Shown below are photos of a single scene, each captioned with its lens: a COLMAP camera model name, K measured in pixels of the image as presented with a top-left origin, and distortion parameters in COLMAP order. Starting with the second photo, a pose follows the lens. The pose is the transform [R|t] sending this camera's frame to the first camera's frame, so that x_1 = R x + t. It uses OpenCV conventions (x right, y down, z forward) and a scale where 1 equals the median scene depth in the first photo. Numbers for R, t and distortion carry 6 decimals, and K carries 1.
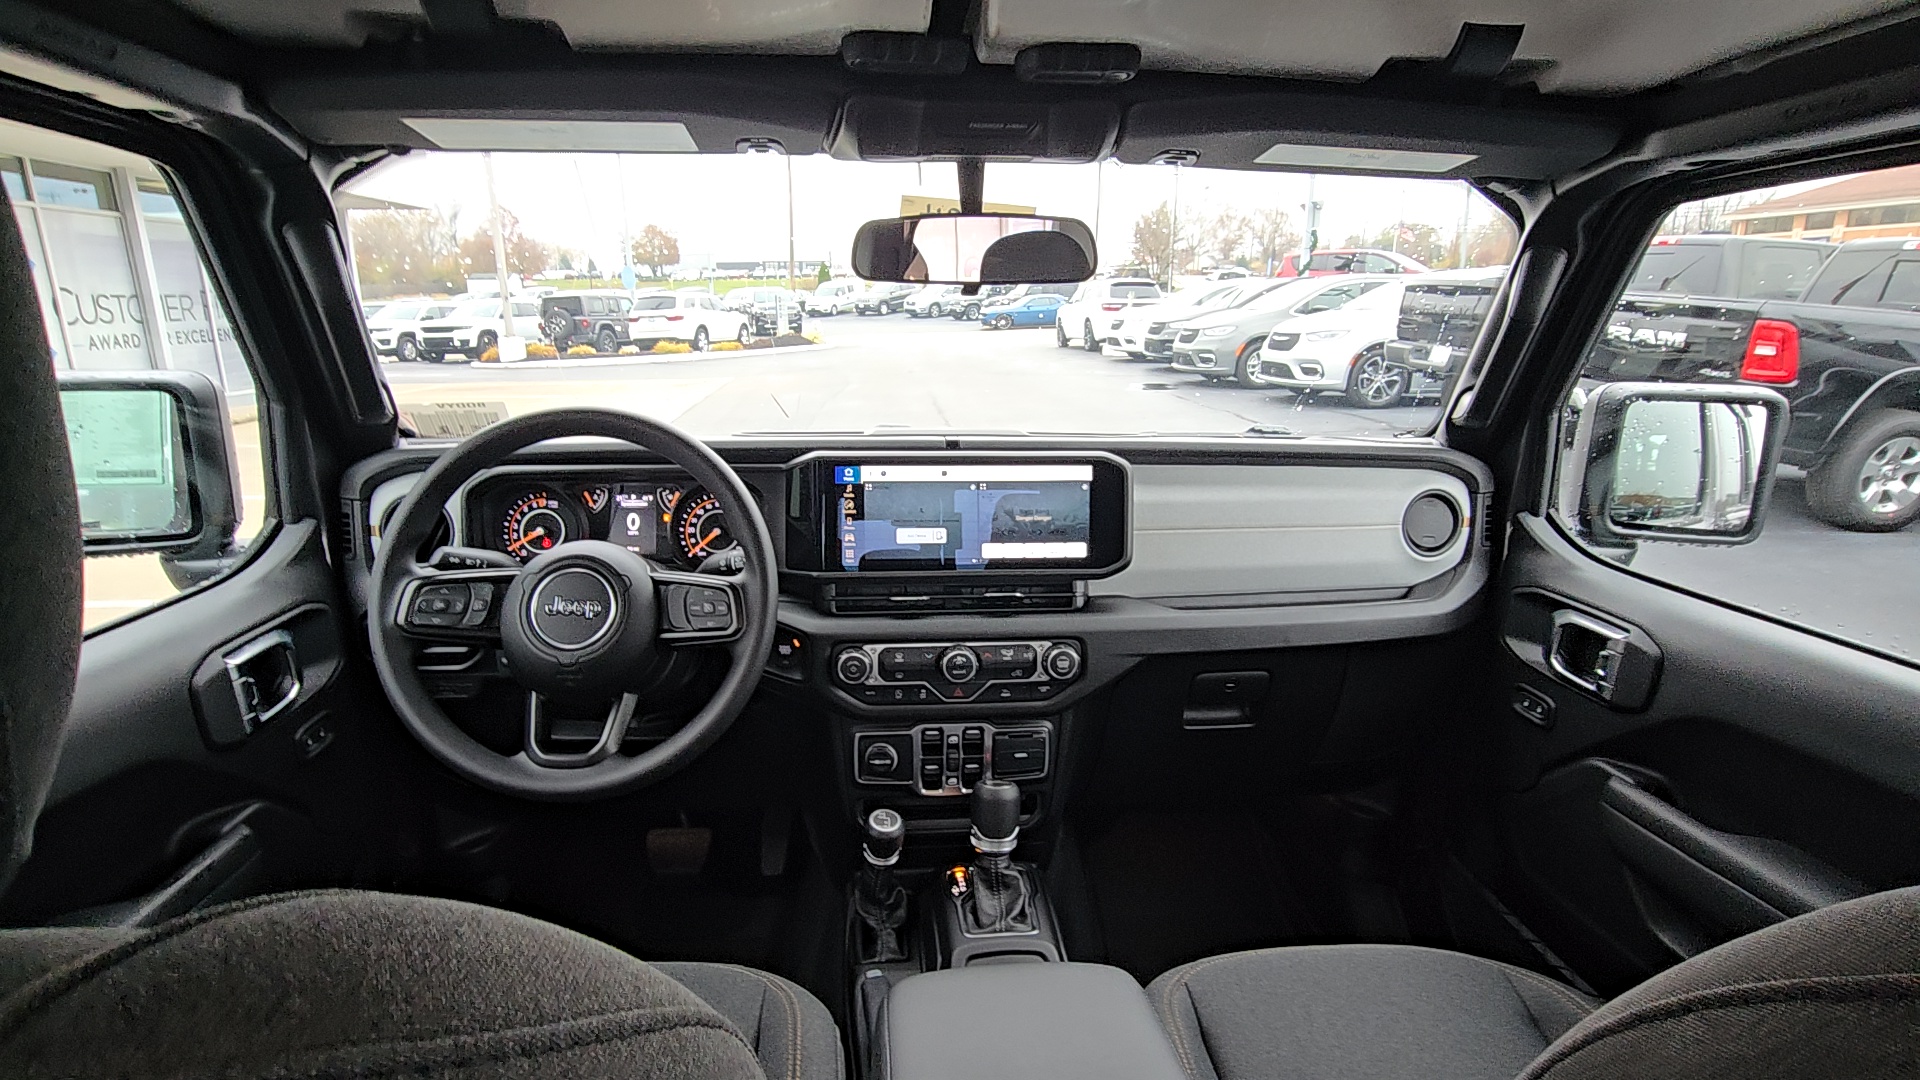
lens RADIAL K [[965.4, 0, 950.6], [0, 965.4, 549.2], [0, 0, 1]] dist [0.000466, -0.000860]
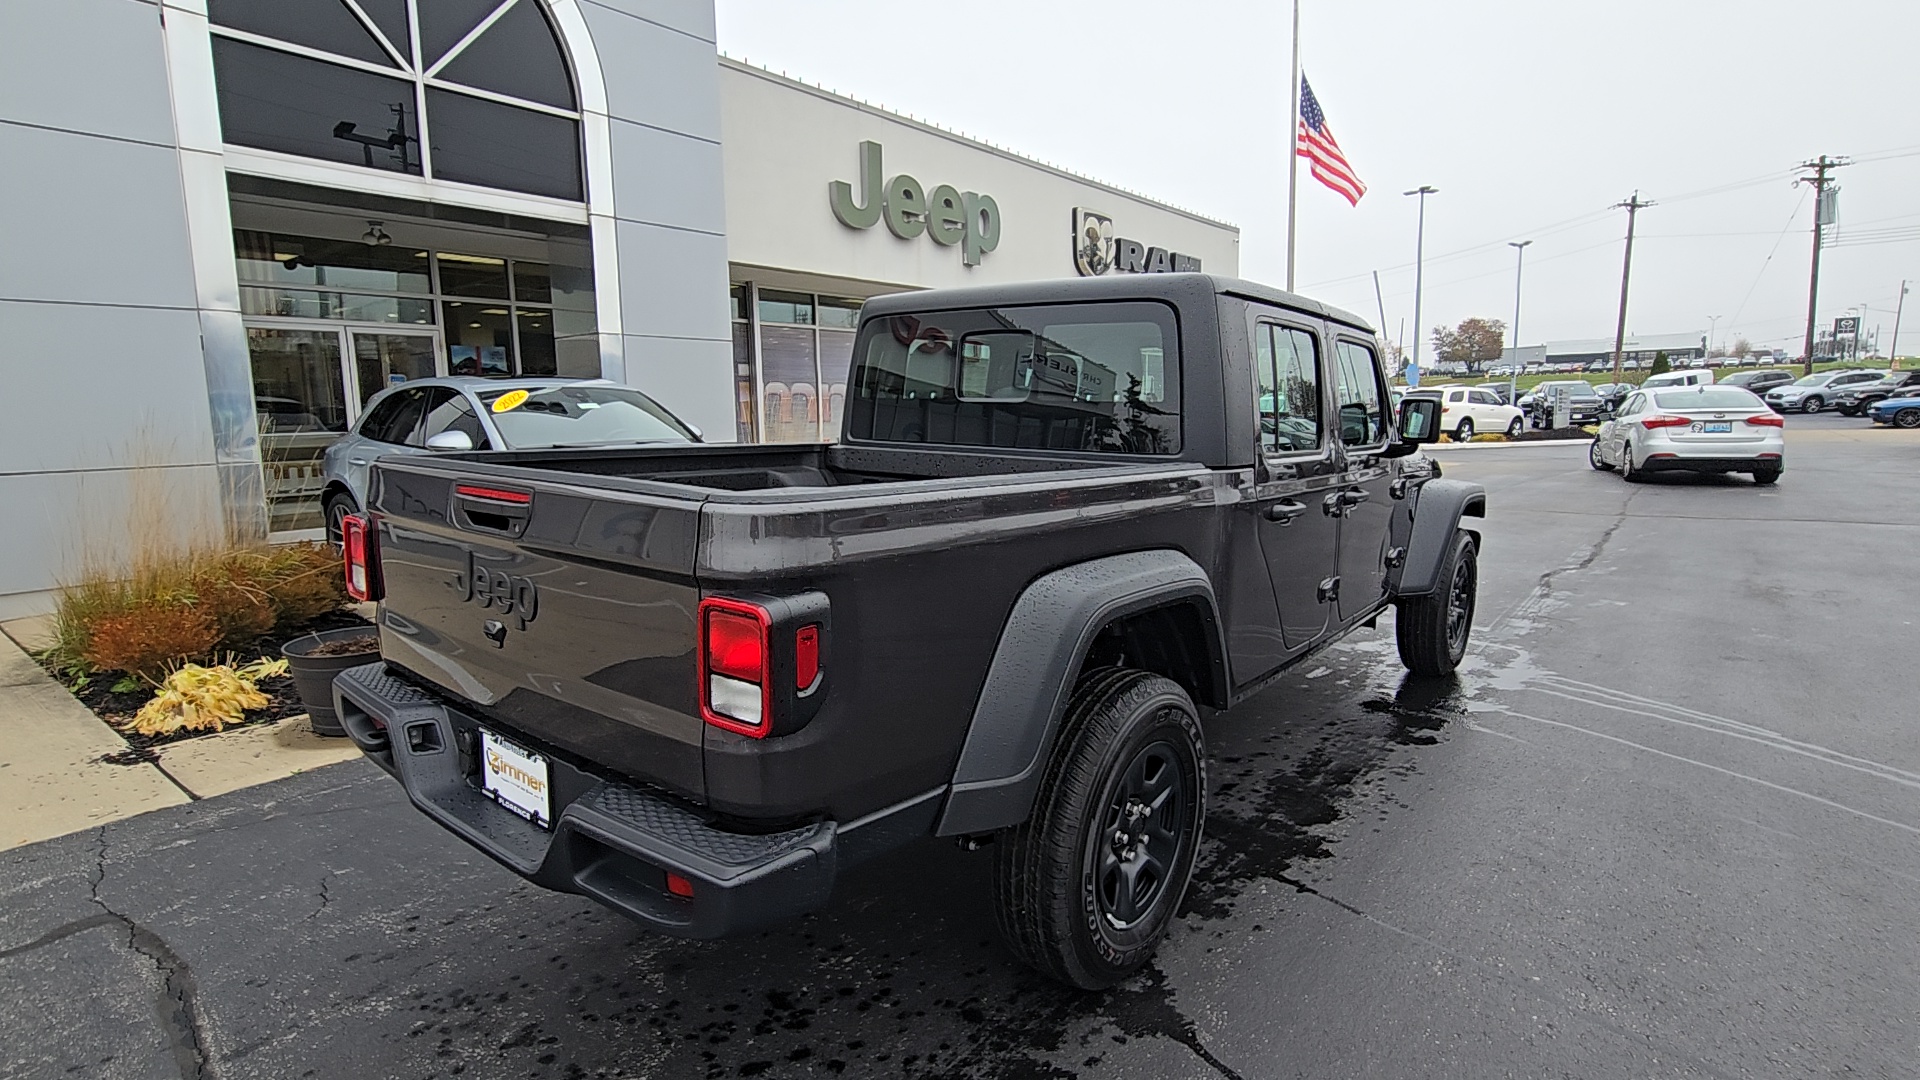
lens RADIAL K [[965.4, 0, 951.1], [0, 965.4, 549.8], [0, 0, 1]] dist [0.000466, -0.000860]
pose [[0.710707, 0.100025, -0.696341, 0.162098], [-0.167029, 0.985528, -0.028910, 0.061262], [0.683372, 0.136856, 0.717129, -0.207692]]
